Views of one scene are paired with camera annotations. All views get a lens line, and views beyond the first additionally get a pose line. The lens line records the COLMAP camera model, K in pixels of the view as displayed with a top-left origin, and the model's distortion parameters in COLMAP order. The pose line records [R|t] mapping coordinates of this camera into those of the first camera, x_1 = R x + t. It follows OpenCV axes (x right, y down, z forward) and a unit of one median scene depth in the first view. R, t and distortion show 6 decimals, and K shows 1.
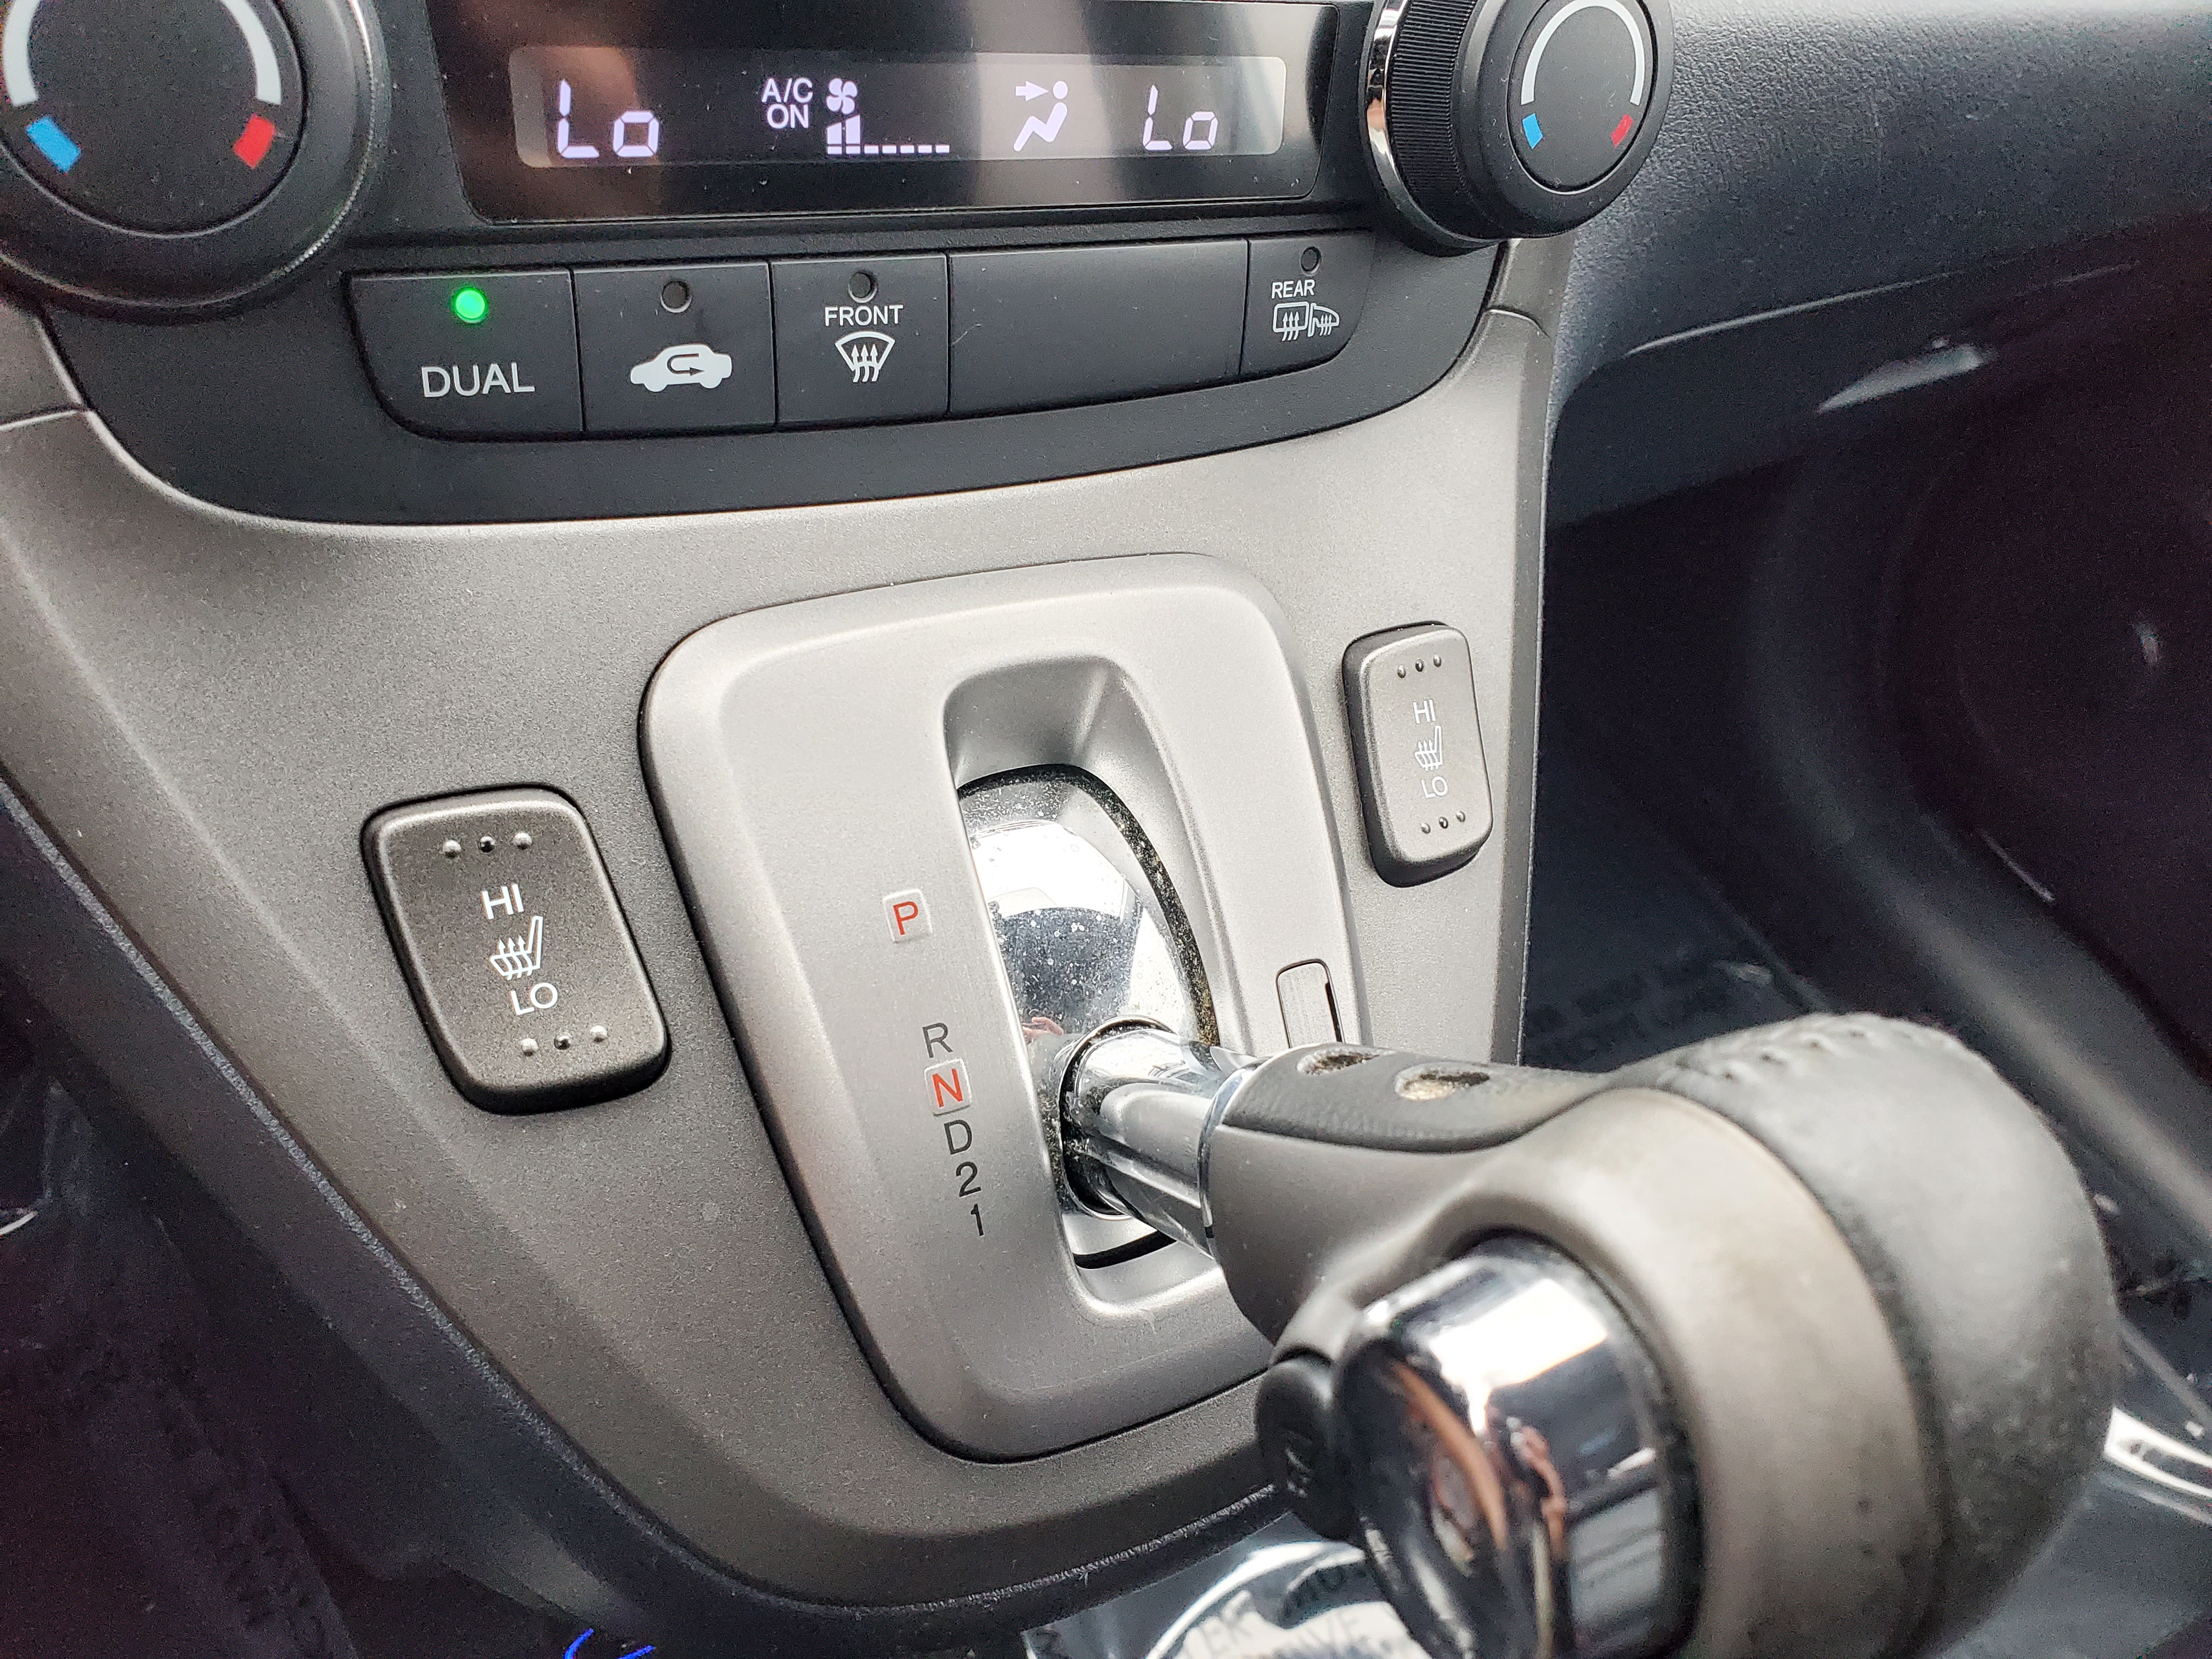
lens RADIAL K [[1746.2, 0, 1054.9], [0, 1746.2, 826.4], [0, 0, 1]] dist [0.013599, -0.022709]
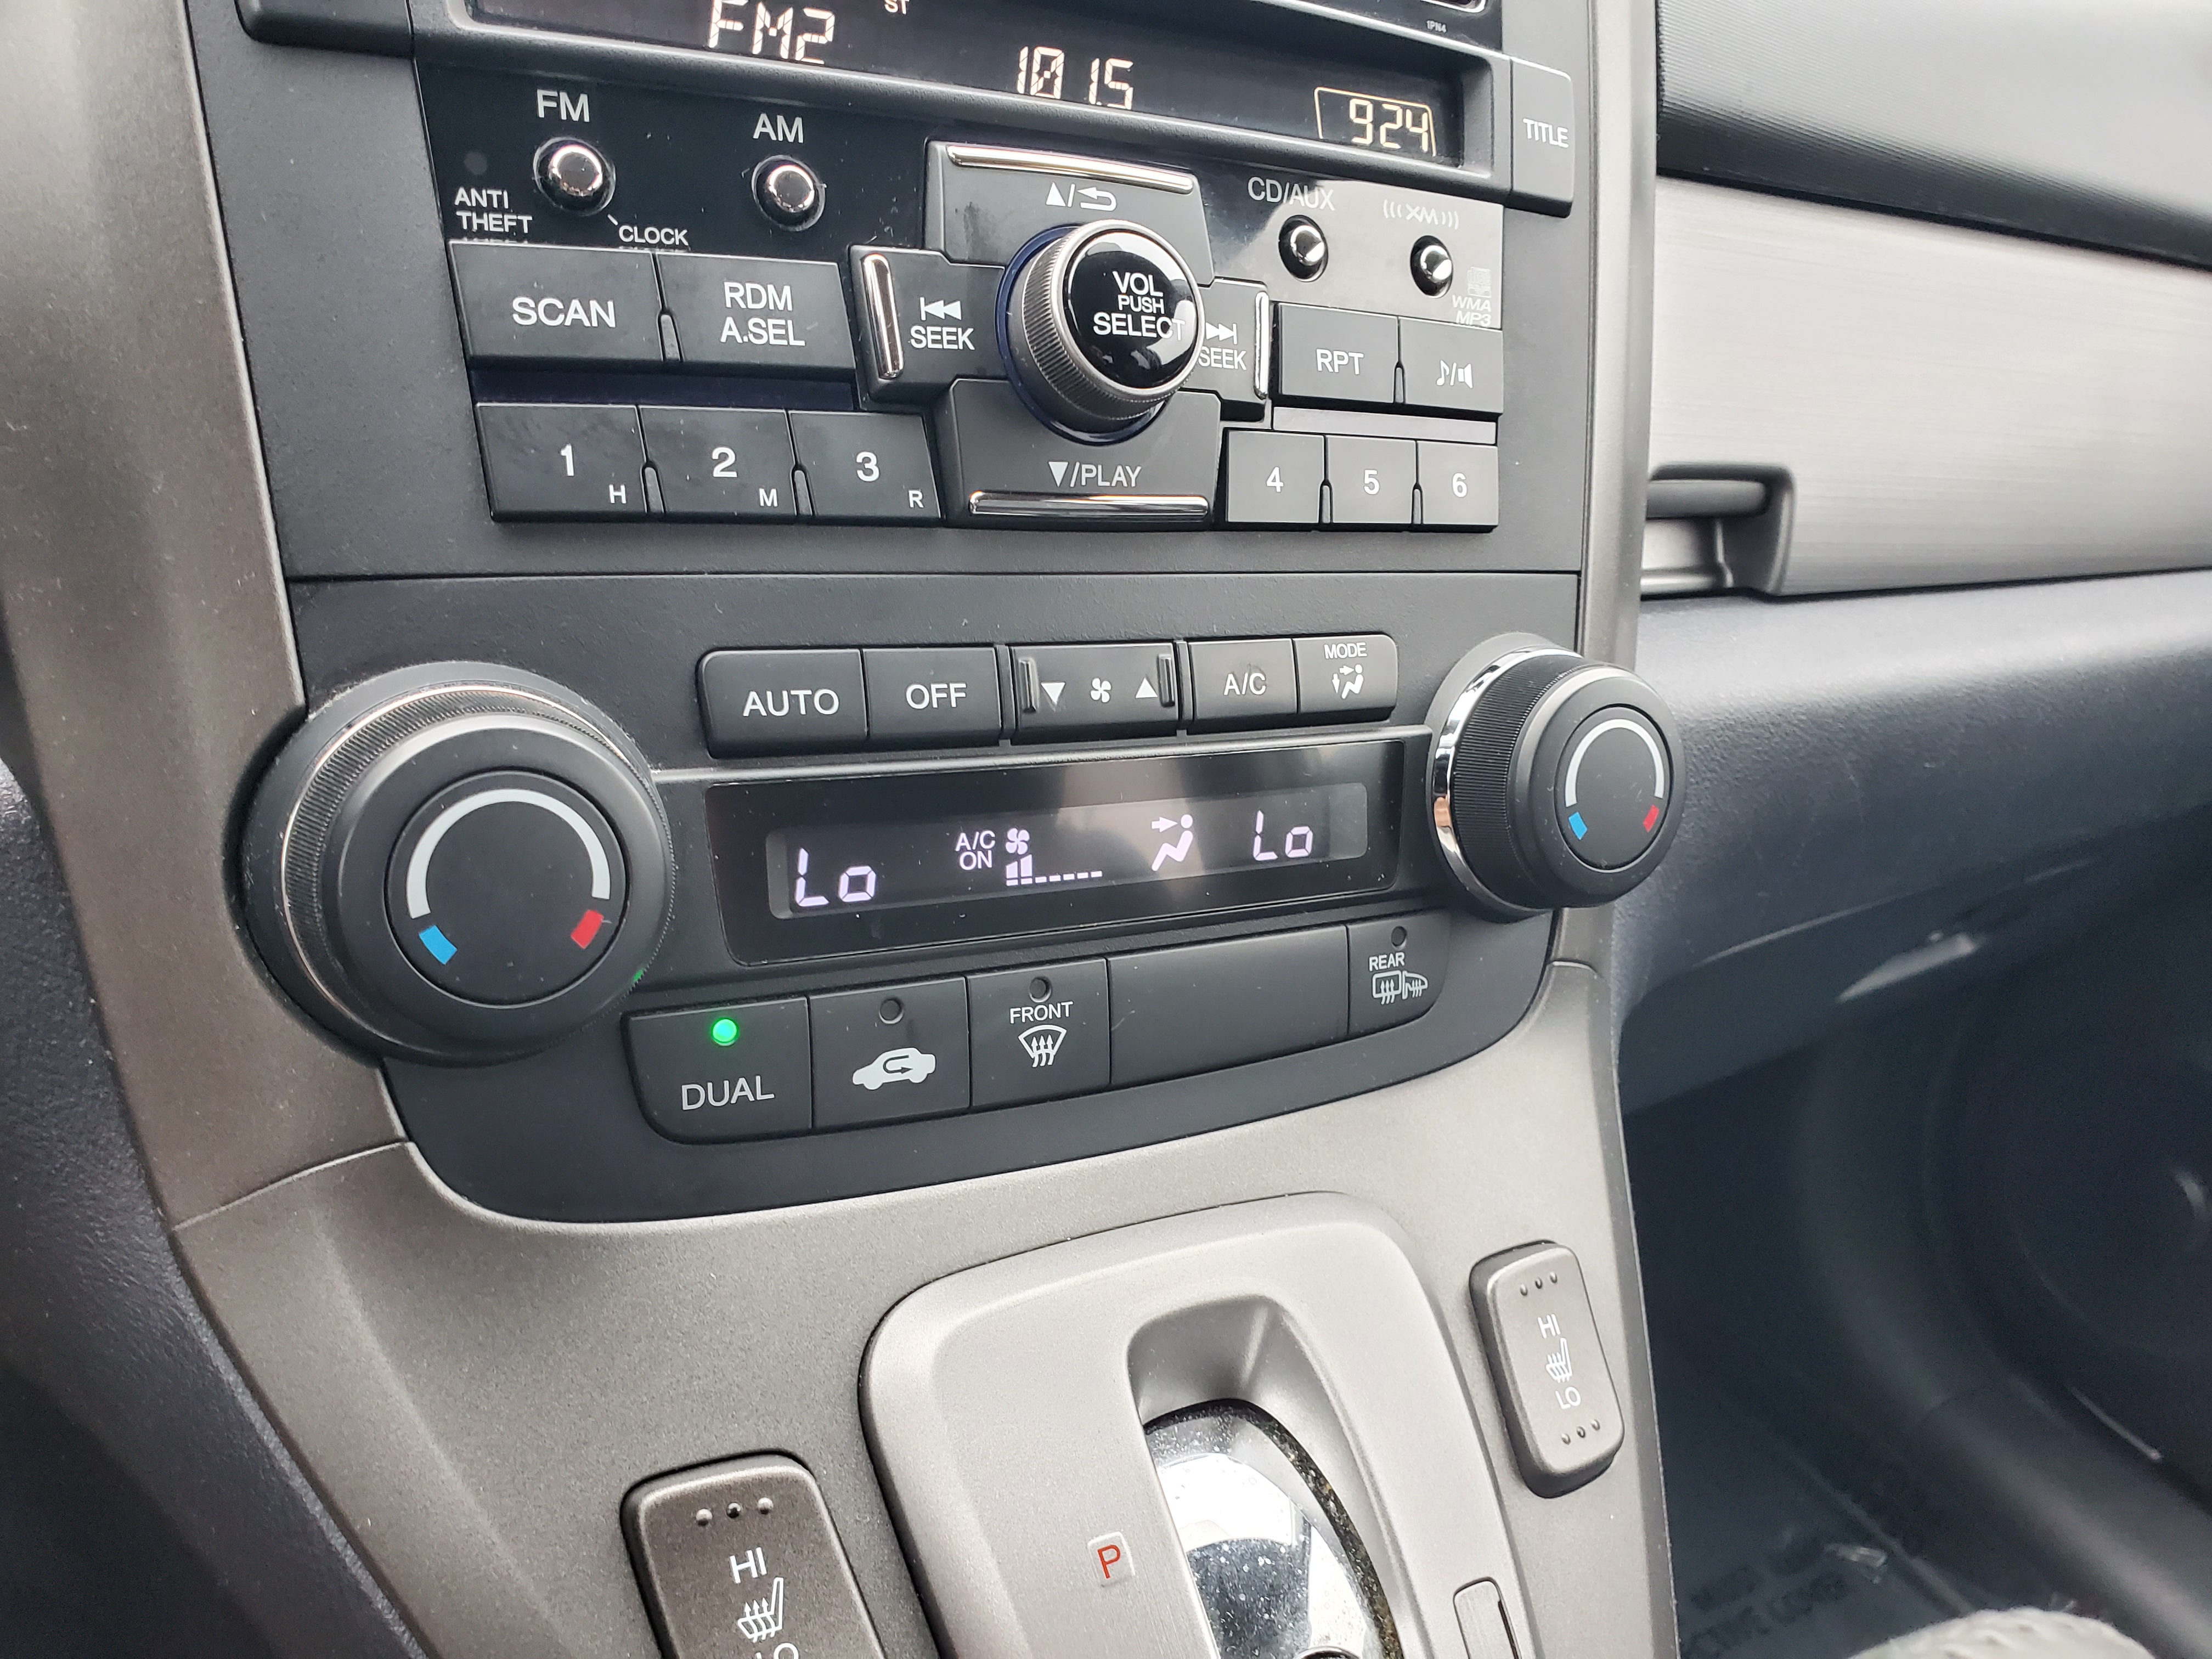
lens RADIAL K [[1746.2, 0, 1094.0], [0, 1746.2, 875.0], [0, 0, 1]] dist [0.013599, -0.022709]
pose [[0.998476, -0.053676, 0.012838, -0.085589], [0.055045, 0.951687, -0.302095, -0.023725], [0.003998, 0.302341, 0.953191, -0.154322]]
